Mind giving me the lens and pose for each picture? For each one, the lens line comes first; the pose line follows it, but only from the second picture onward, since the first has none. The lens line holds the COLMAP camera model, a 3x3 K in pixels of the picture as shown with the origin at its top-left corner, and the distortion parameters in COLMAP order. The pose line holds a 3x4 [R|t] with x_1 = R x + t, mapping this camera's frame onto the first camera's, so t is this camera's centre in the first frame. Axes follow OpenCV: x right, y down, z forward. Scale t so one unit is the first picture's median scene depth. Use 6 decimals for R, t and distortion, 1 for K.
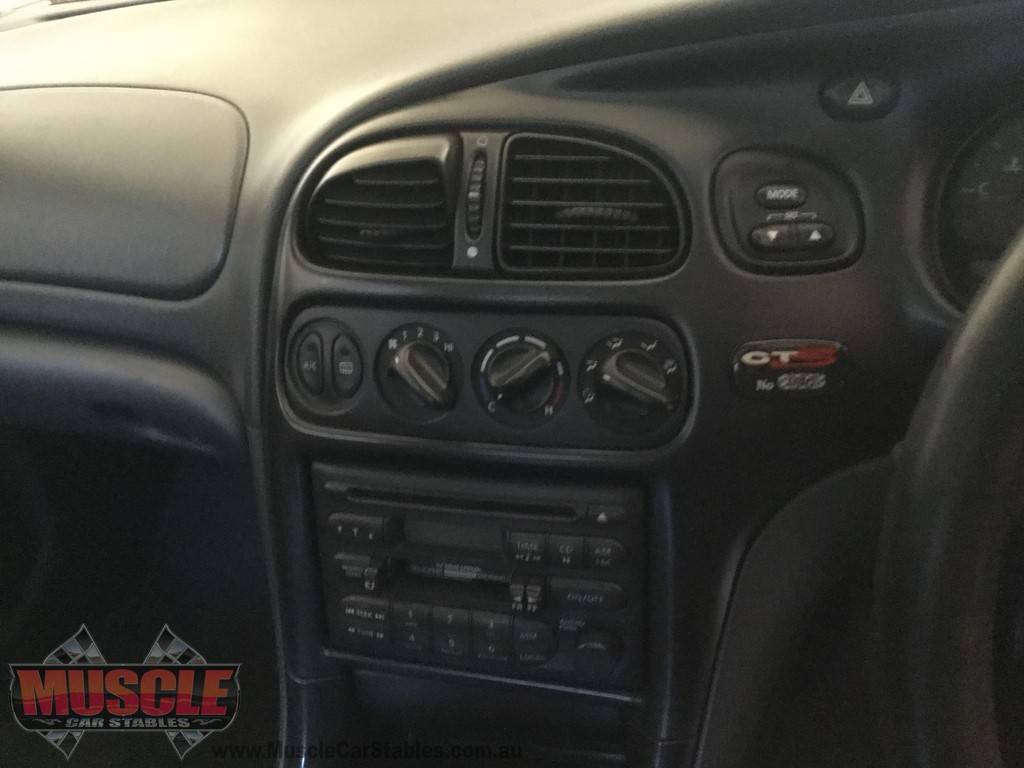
lens RADIAL K [[908.0, 0, 512.0], [0, 908.0, 384.0], [0, 0, 1]] dist [0.010089, -0.001669]
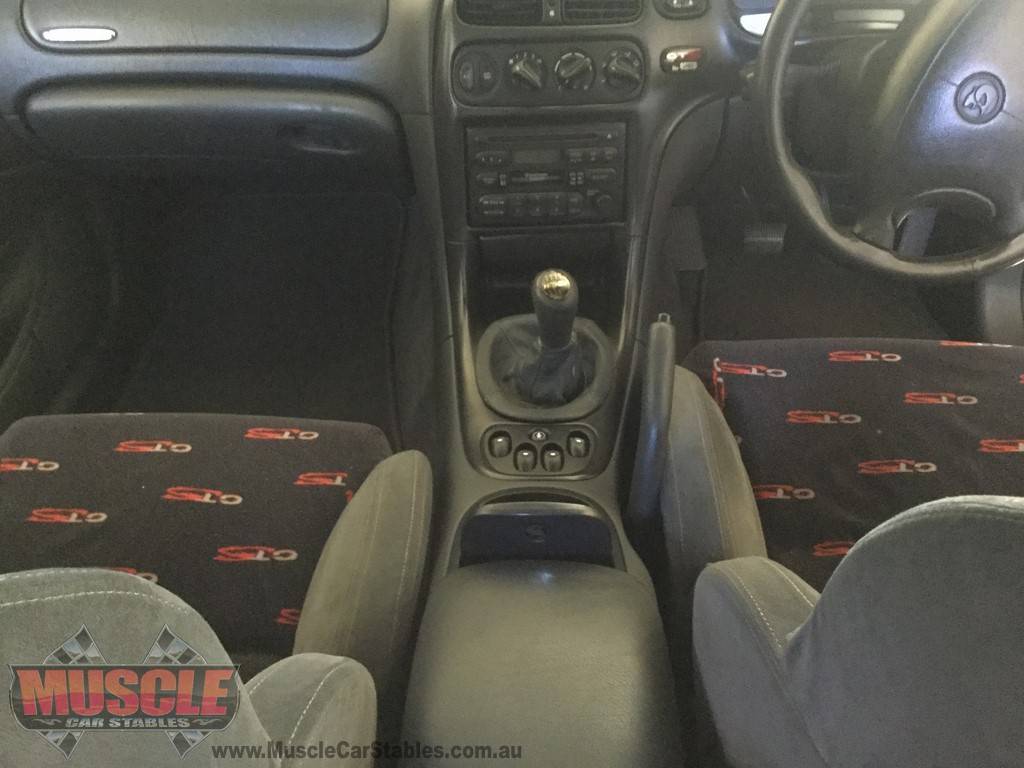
lens RADIAL K [[908.0, 0, 512.0], [0, 908.0, 384.0], [0, 0, 1]] dist [0.010089, -0.001669]
pose [[0.952118, -0.156940, 0.262378, -0.841086], [0.092536, 0.965869, 0.241936, 0.176907], [-0.291392, -0.206073, 0.934144, -1.193852]]
